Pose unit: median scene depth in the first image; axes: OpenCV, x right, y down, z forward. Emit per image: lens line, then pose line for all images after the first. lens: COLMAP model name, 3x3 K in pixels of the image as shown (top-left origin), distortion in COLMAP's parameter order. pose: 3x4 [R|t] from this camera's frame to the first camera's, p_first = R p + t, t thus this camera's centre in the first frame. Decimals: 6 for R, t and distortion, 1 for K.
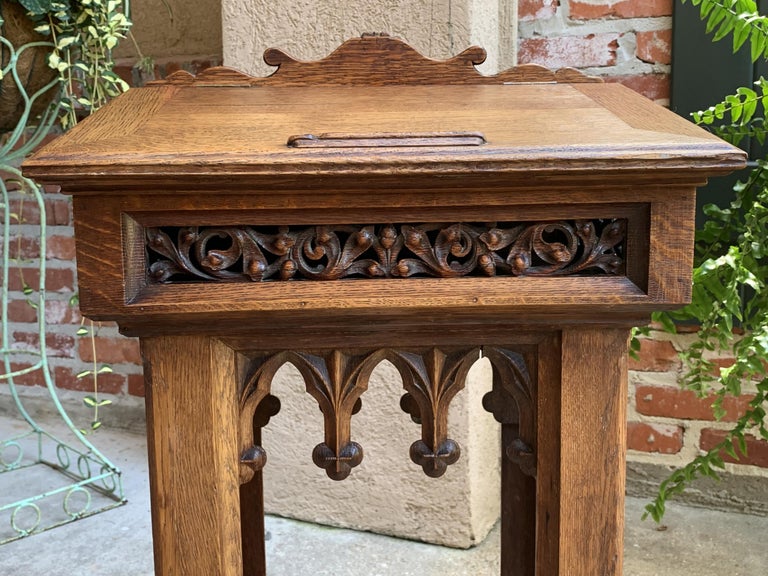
lens RADIAL K [[933.5, 0, 382.5], [0, 933.5, 275.3], [0, 0, 1]] dist [-0.000561, 0.000000]
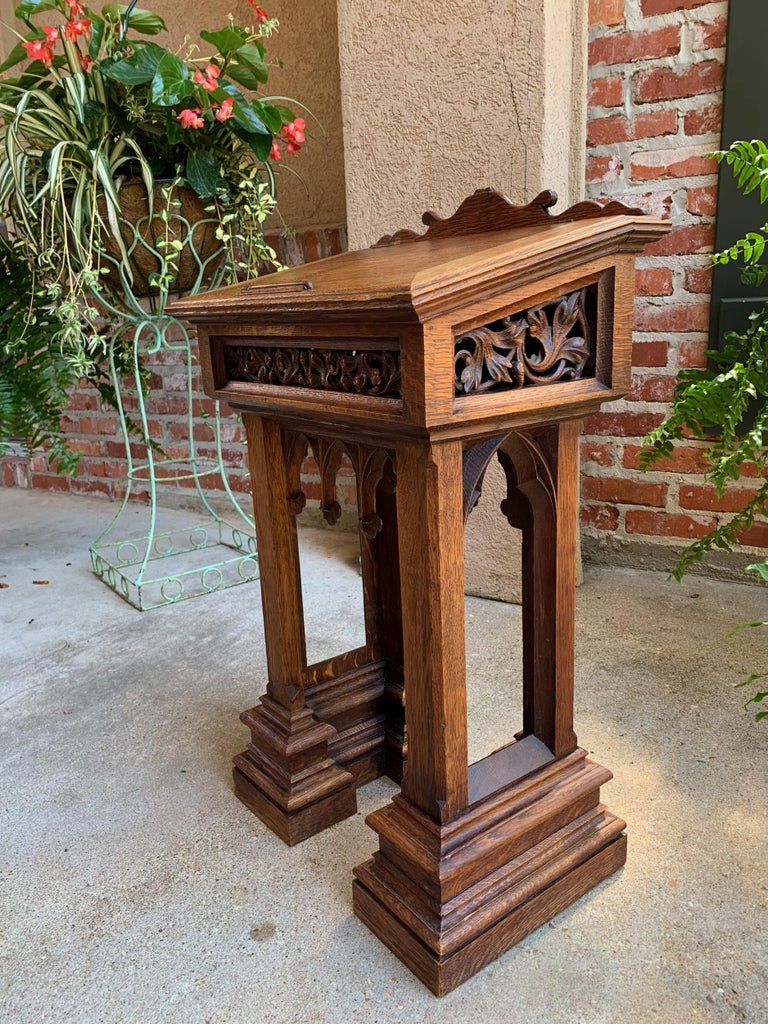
lens RADIAL K [[795.0, 0, 389.6], [0, 795.0, 510.7], [0, 0, 1]] dist [0.003701, -0.007248]
pose [[0.990785, 0.006193, -0.135305, 0.035054], [0.010115, 0.992782, 0.119508, 0.023222], [0.135069, -0.119775, 0.983570, -0.103614]]
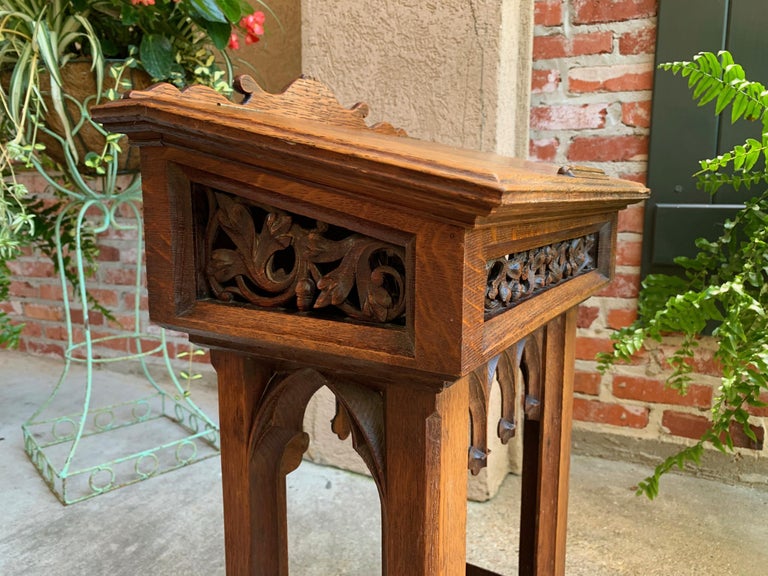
lens RADIAL K [[596.3, 0, 381.5], [0, 596.3, 279.4], [0, 0, 1]] dist [0.003701, -0.007248]
pose [[0.999207, 0.021687, -0.033383, -0.027242], [-0.021469, 0.999746, 0.006854, -0.015249], [0.033523, -0.006132, 0.999419, 0.167483]]
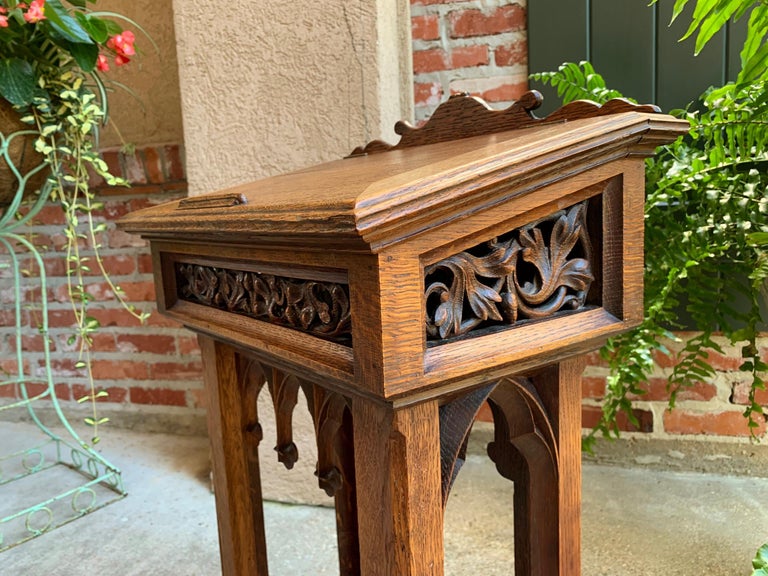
lens RADIAL K [[596.3, 0, 379.9], [0, 596.3, 284.7], [0, 0, 1]] dist [0.003701, -0.007248]
pose [[0.993358, -0.053423, 0.101914, -0.001272], [0.053976, 0.998539, -0.002670, -0.021630], [-0.101623, 0.008153, 0.994790, 0.172711]]
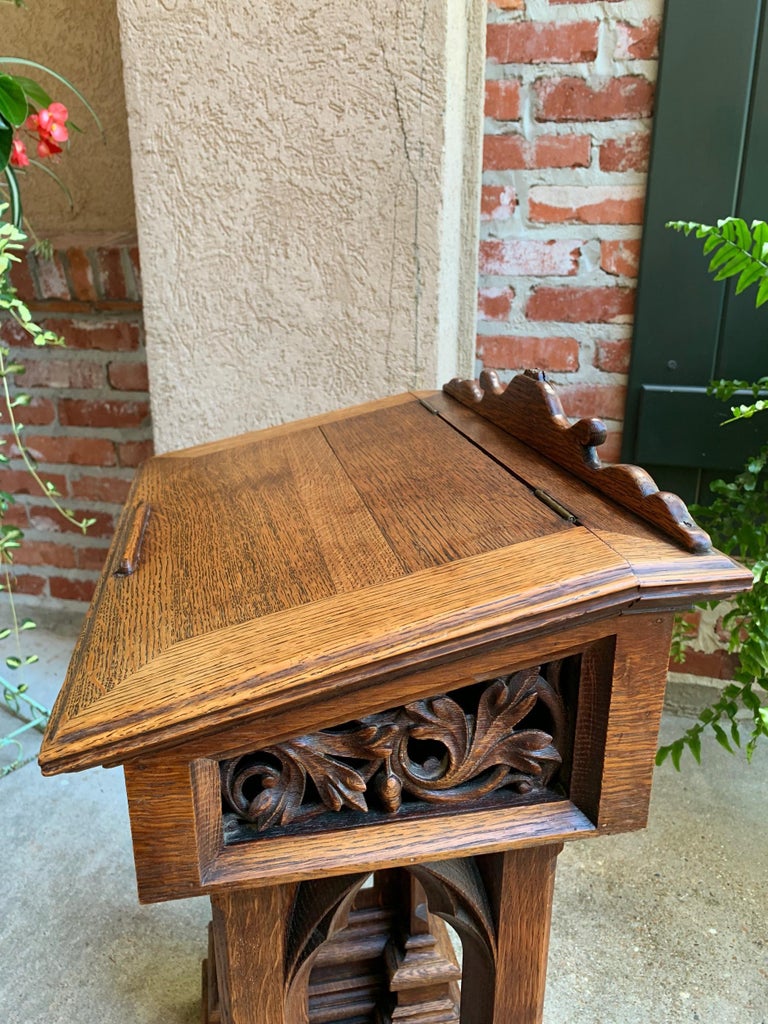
lens RADIAL K [[795.0, 0, 384.5], [0, 795.0, 500.6], [0, 0, 1]] dist [0.003701, -0.007248]
pose [[0.989085, -0.033758, 0.143424, -0.062300], [0.007329, 0.983468, 0.180936, -0.153727], [-0.147161, -0.177910, 0.972981, 0.224407]]
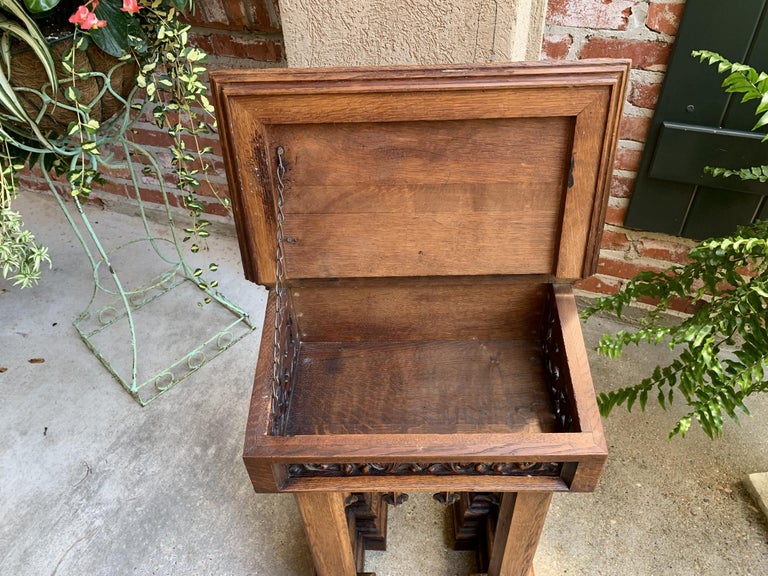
lens RADIAL K [[596.3, 0, 383.8], [0, 596.3, 285.1], [0, 0, 1]] dist [0.003701, -0.007248]
pose [[0.999257, -0.038472, 0.002422, -0.062931], [0.030459, 0.826500, 0.562111, -0.398534], [-0.023627, -0.561620, 0.827058, 0.229859]]
